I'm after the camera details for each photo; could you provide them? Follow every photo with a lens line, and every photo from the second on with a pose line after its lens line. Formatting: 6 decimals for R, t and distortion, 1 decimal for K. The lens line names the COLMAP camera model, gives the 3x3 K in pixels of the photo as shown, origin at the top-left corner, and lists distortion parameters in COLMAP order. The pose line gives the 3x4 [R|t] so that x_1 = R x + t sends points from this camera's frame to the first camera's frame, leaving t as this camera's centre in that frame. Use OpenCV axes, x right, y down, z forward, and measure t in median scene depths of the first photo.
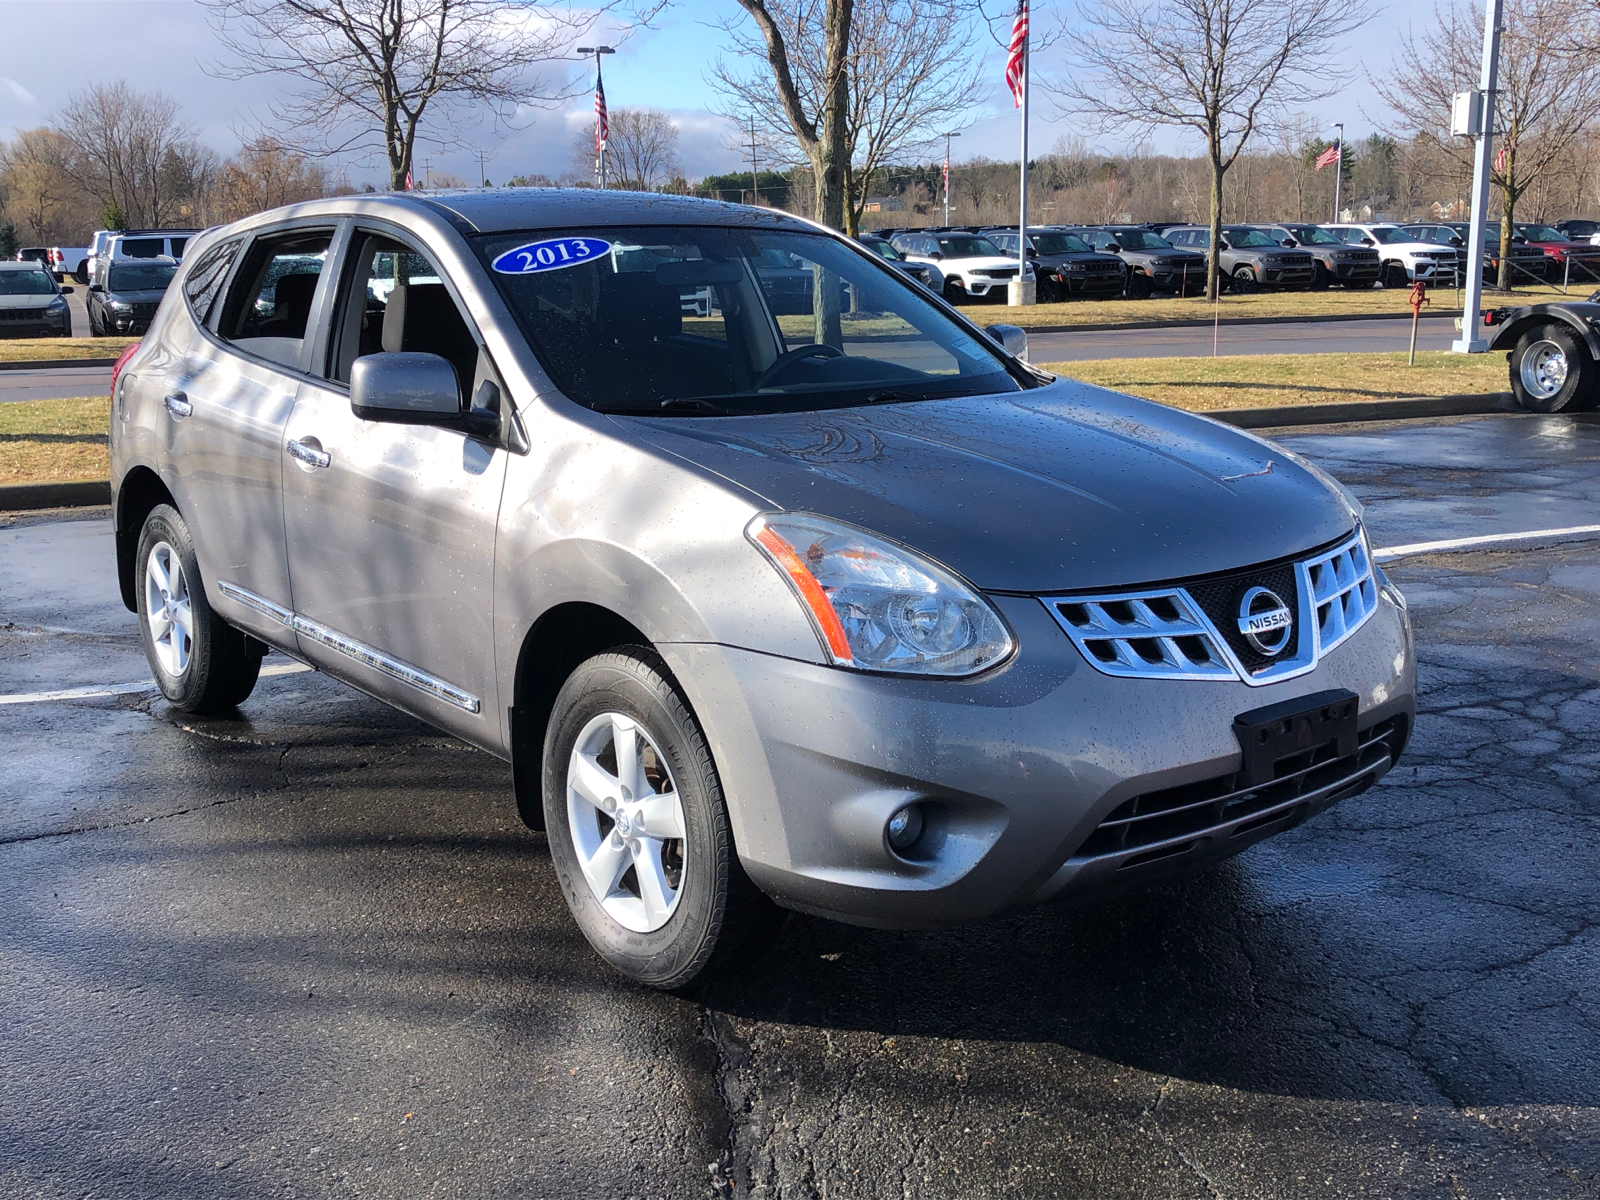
lens RADIAL K [[1625.0, 0, 800.0], [0, 1625.0, 600.0], [0, 0, 1]] dist [0.076038, -0.162034]
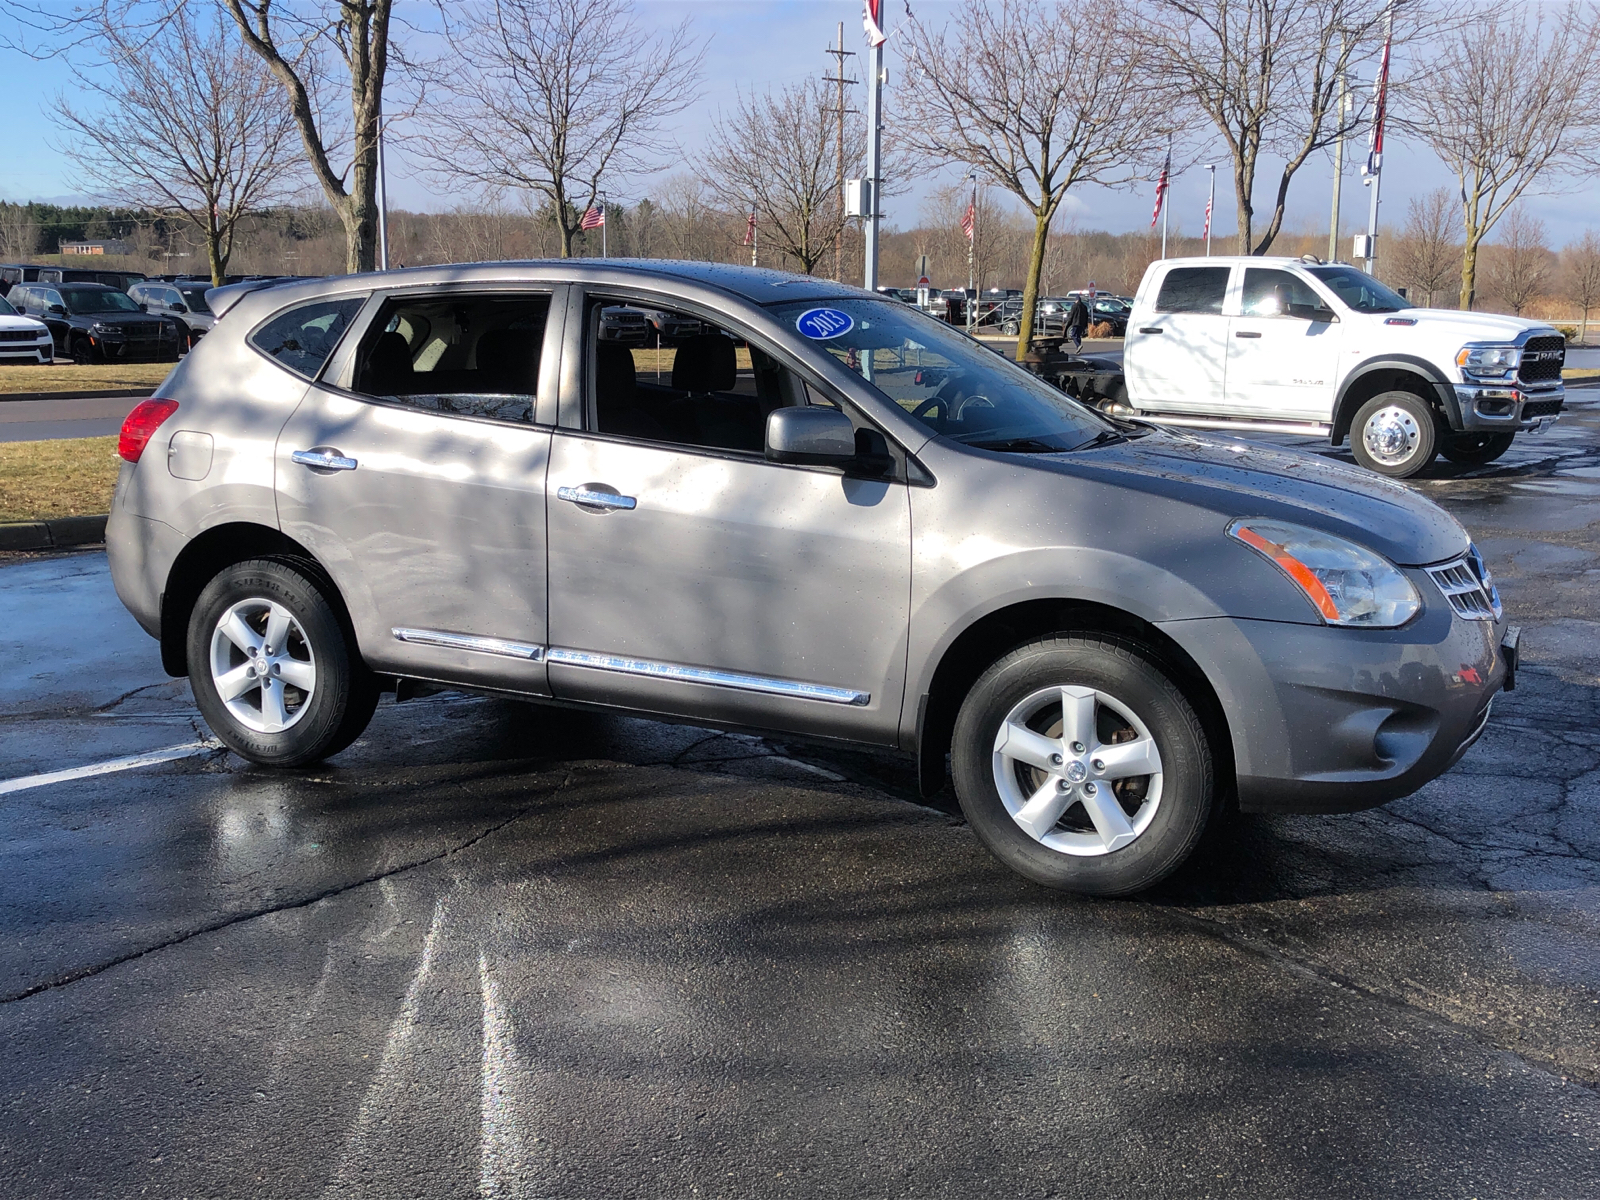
lens RADIAL K [[1620.9, 0, 800.0], [0, 1620.9, 600.0], [0, 0, 1]] dist [0.074422, -0.162579]
pose [[0.900594, -0.059800, 0.430529, -0.144280], [0.073046, 0.997226, -0.014288, 0.000941], [-0.428480, 0.044316, 0.902464, -0.010039]]
